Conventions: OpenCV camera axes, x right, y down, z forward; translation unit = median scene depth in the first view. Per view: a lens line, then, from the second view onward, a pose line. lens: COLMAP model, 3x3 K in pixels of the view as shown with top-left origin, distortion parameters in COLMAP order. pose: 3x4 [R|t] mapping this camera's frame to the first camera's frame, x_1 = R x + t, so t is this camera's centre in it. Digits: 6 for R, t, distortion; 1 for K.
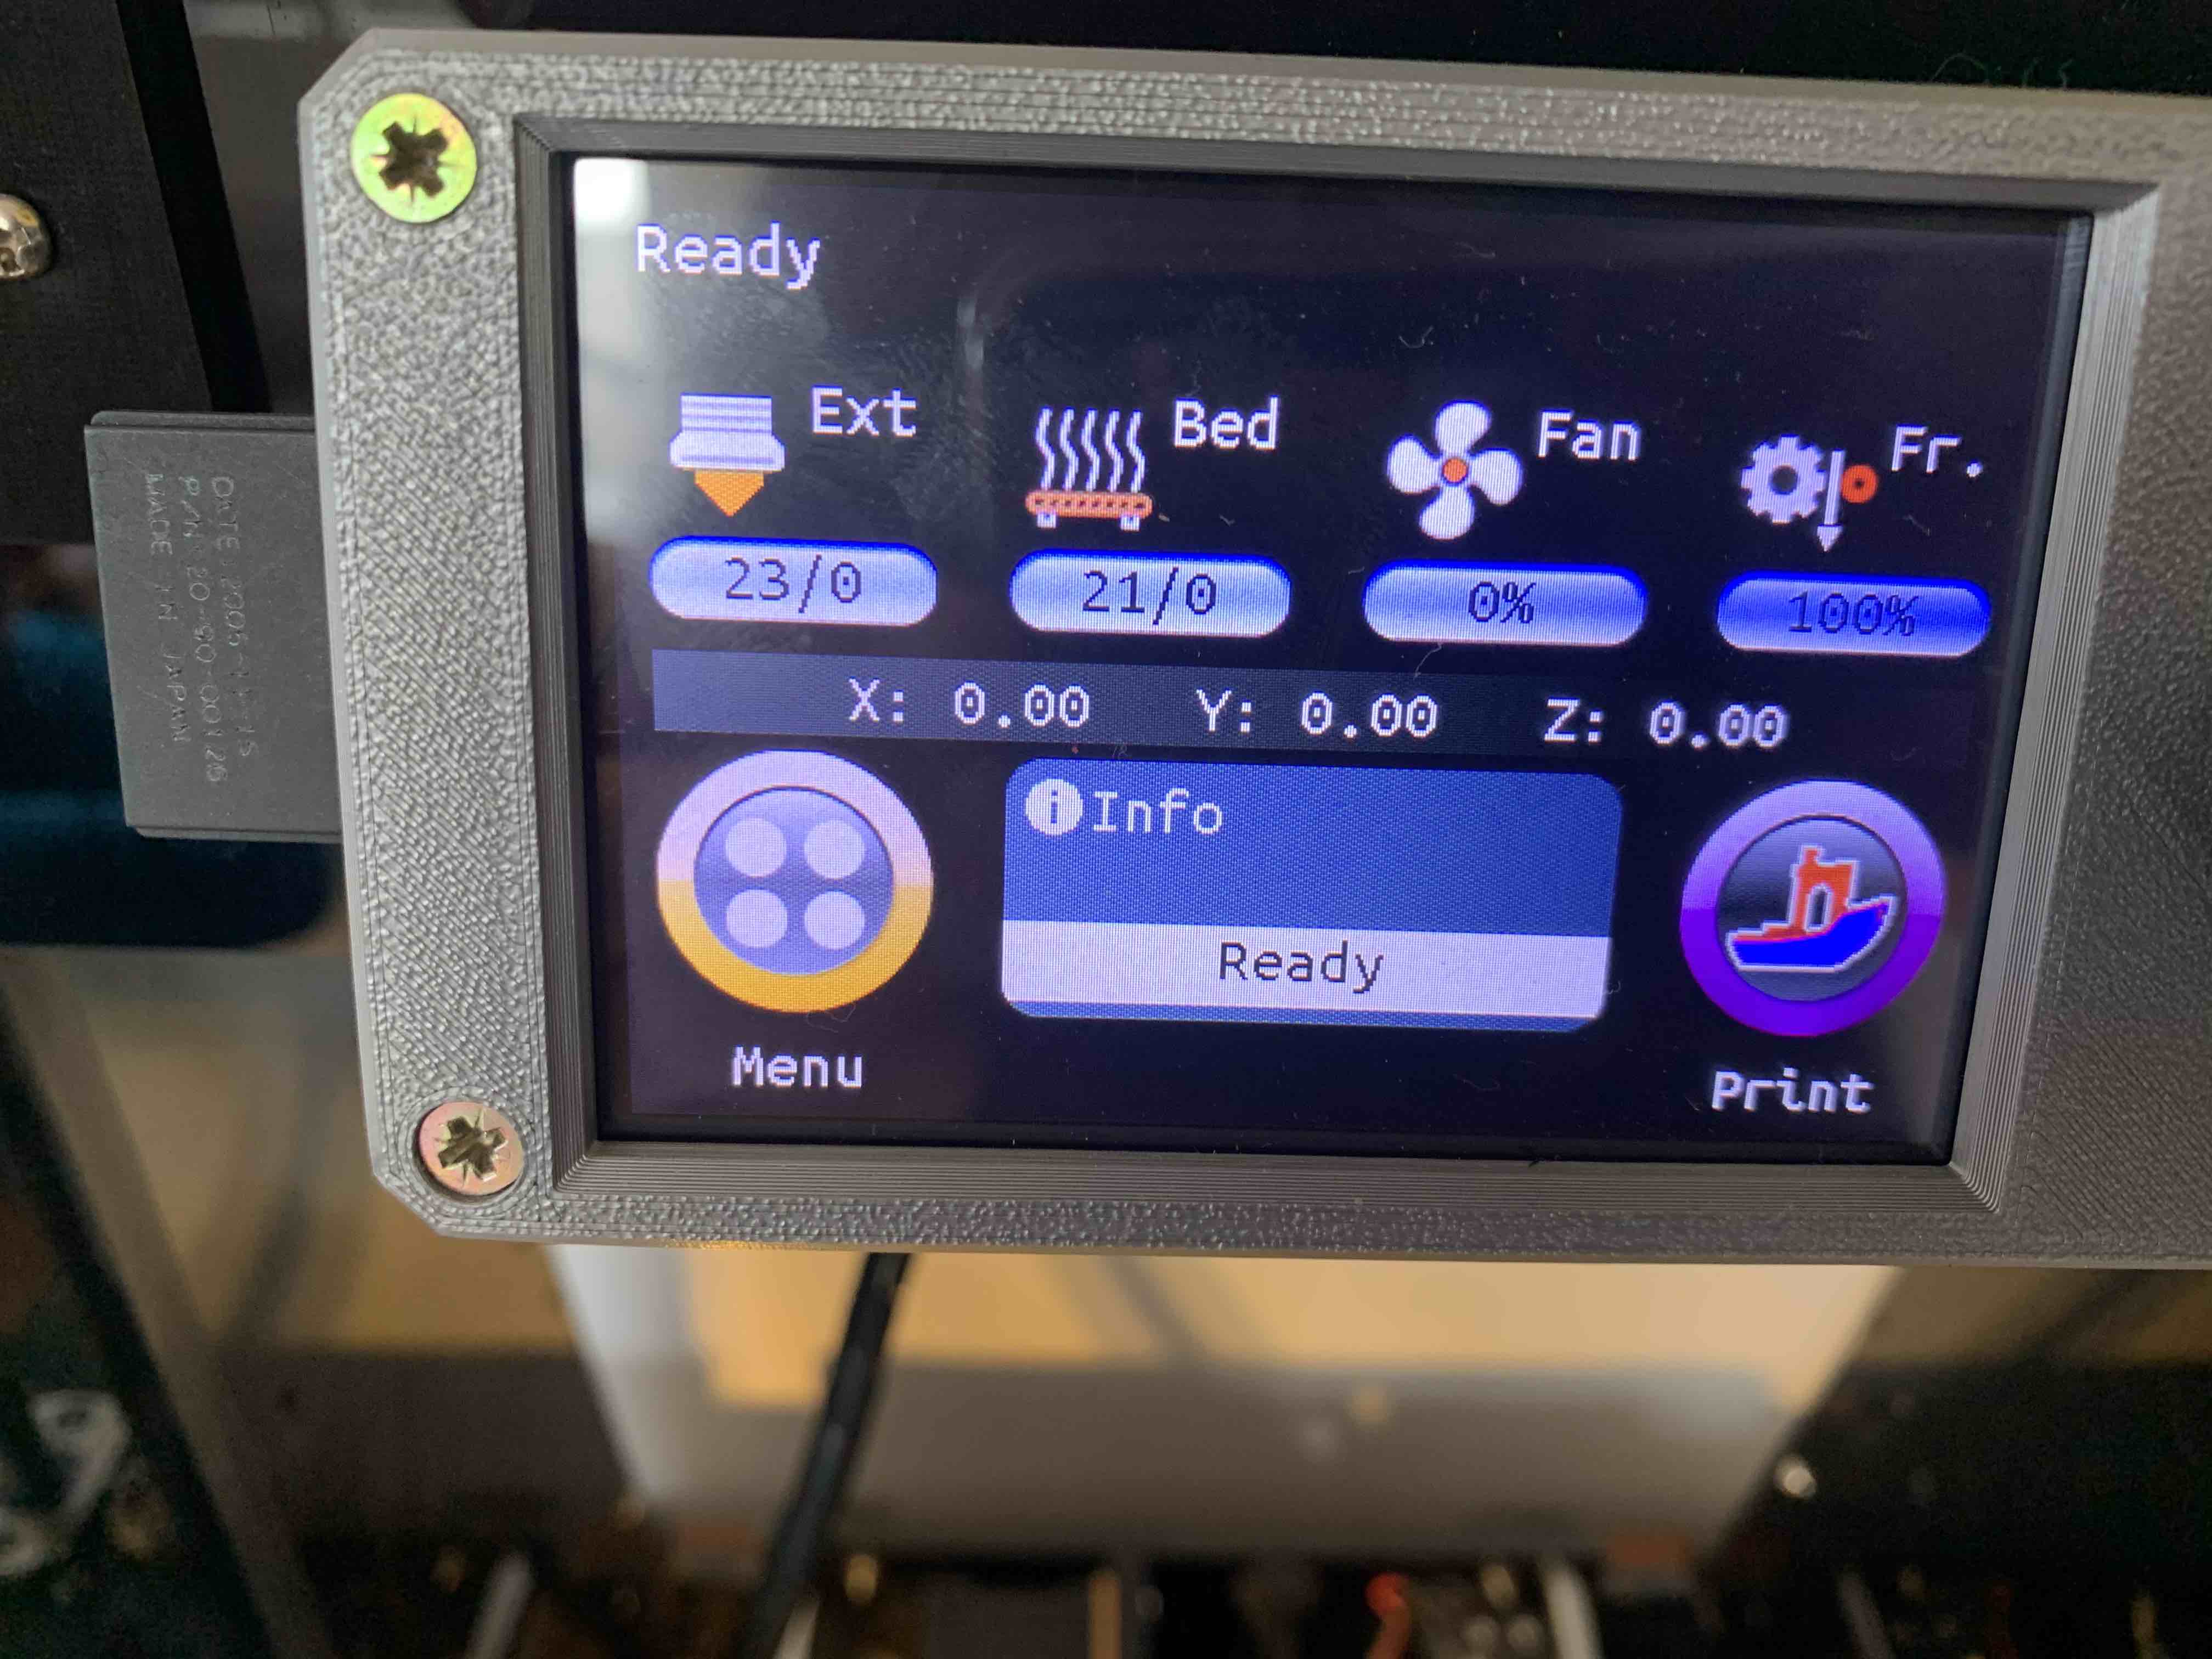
lens RADIAL K [[1672.1, 0, 1099.9], [0, 1672.1, 838.8], [0, 0, 1]] dist [-0.109384, 0.035892]
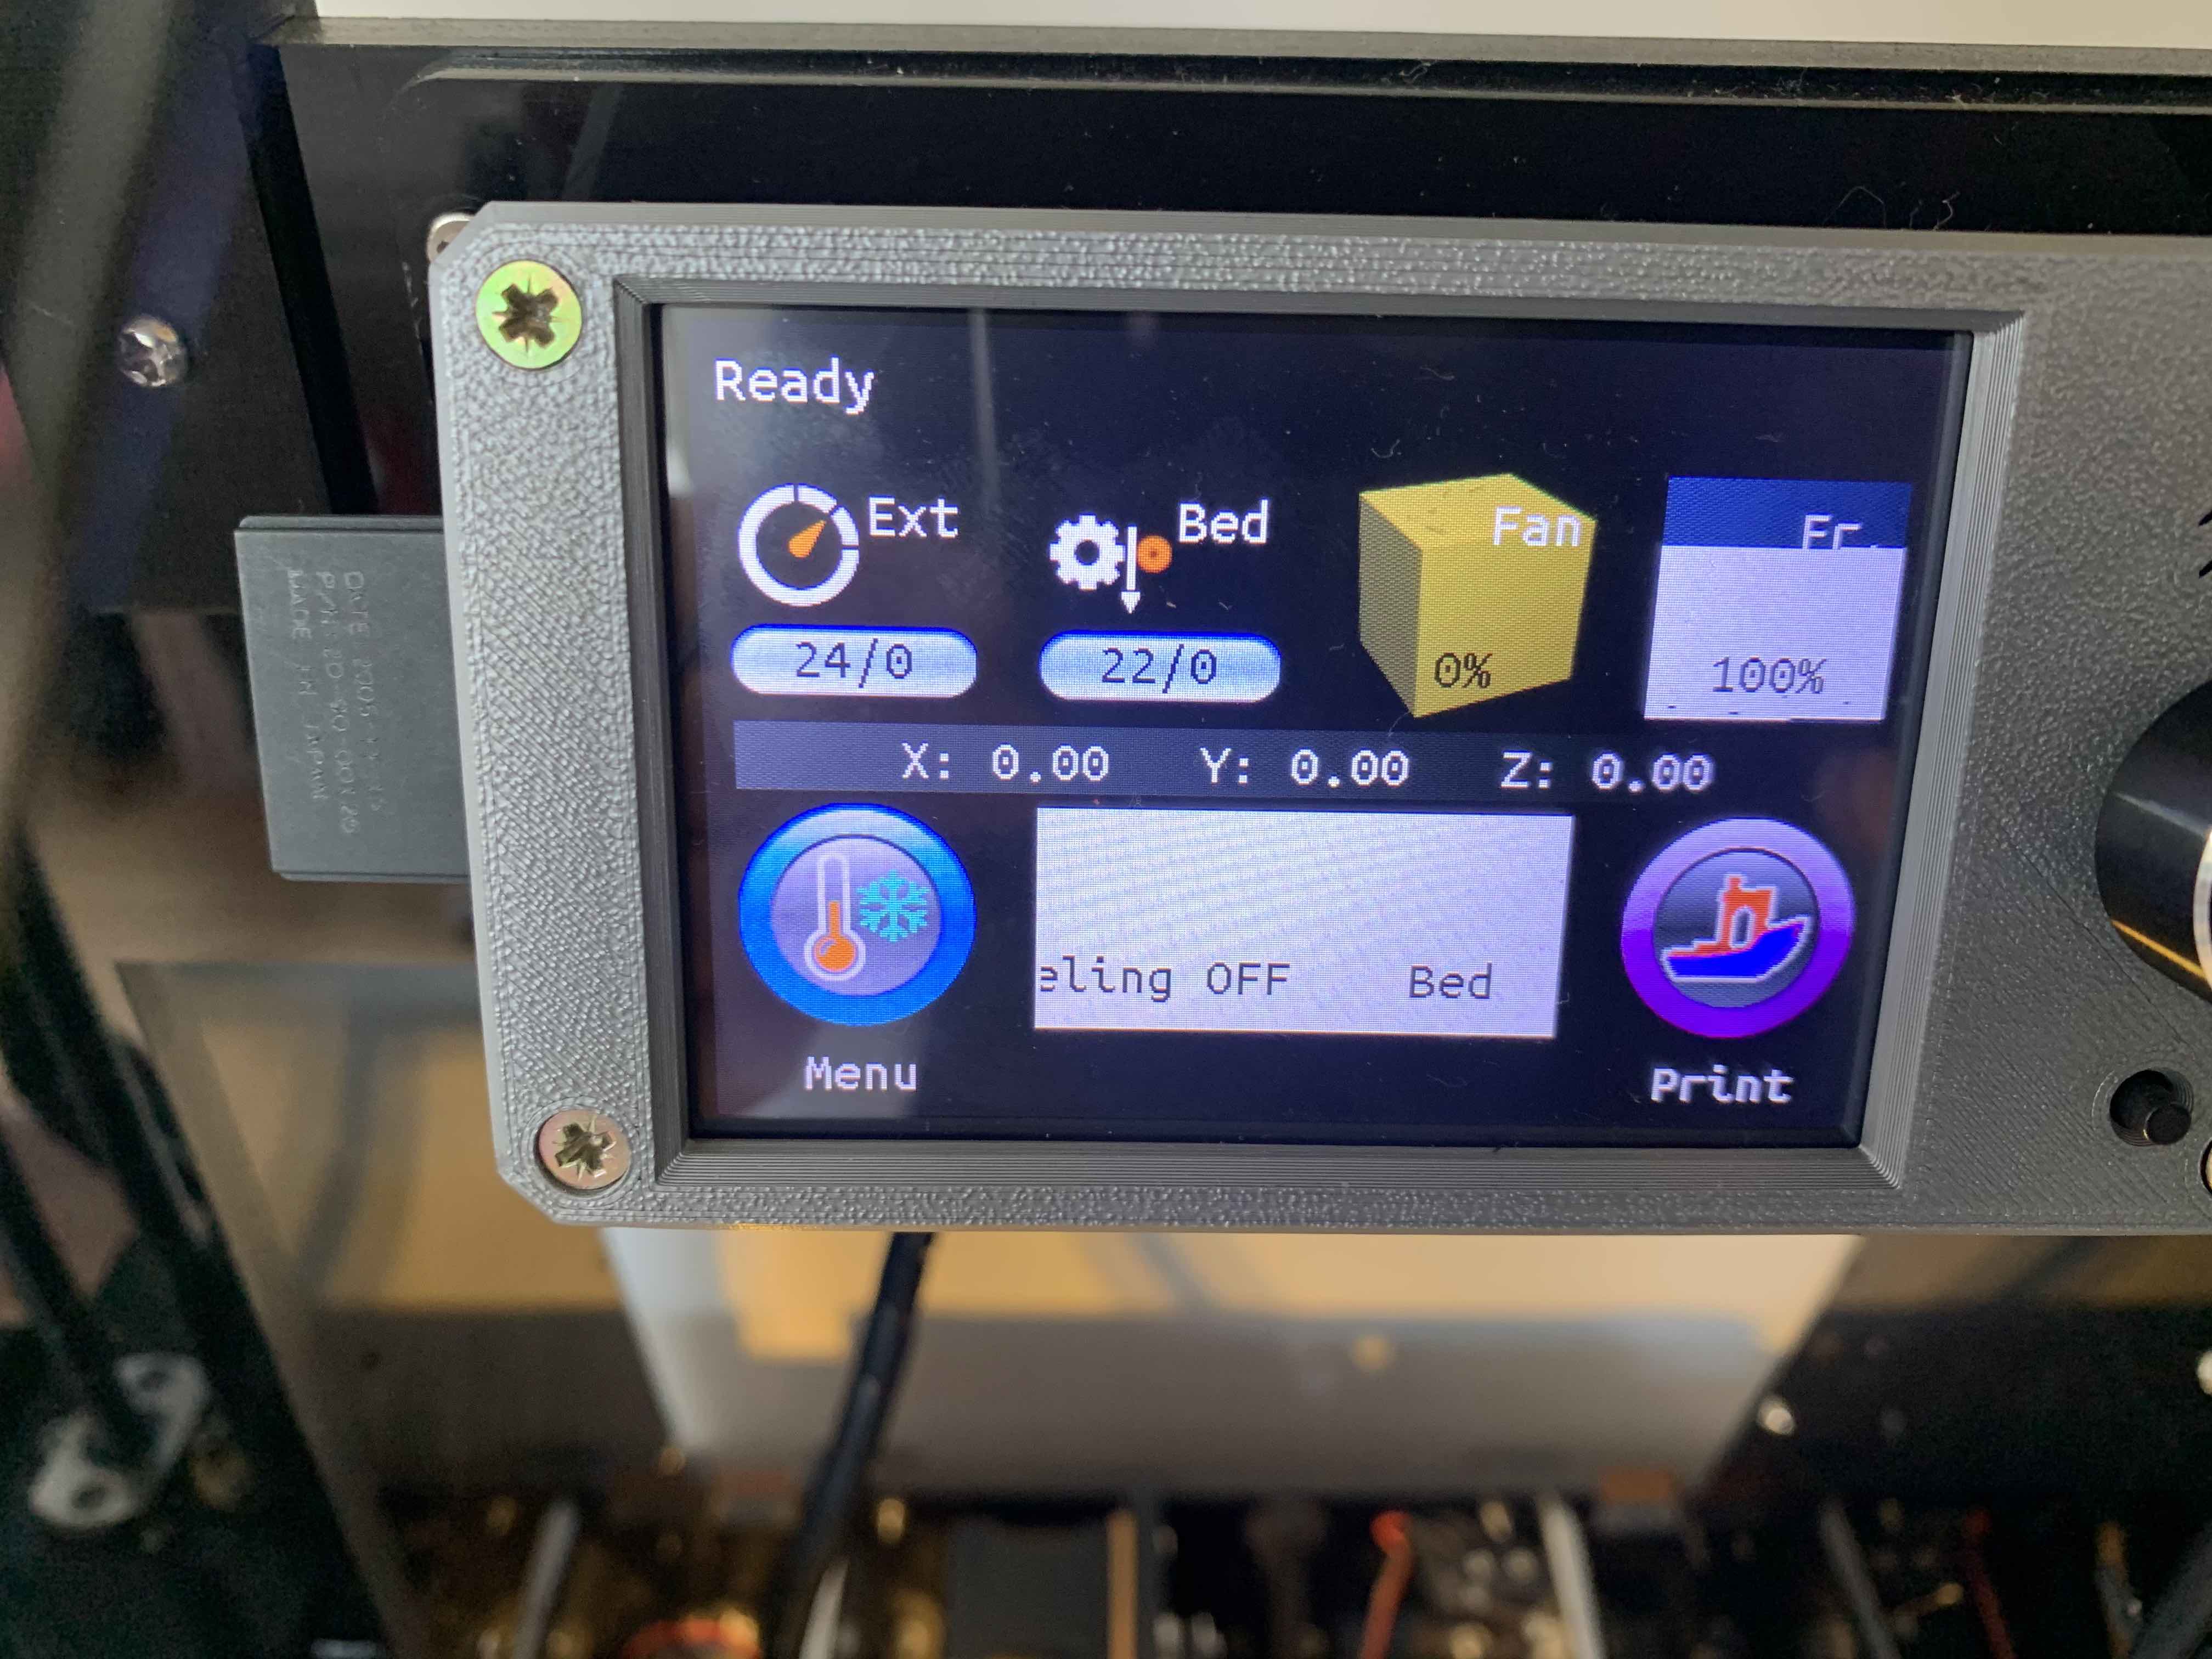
lens RADIAL K [[1672.1, 0, 1098.6], [0, 1672.1, 813.5], [0, 0, 1]] dist [-0.109384, 0.035892]
pose [[0.999923, -0.011305, -0.005107, -0.008307], [0.011386, 0.999807, 0.016002, -0.064845], [0.004925, -0.016059, 0.999859, -0.167345]]
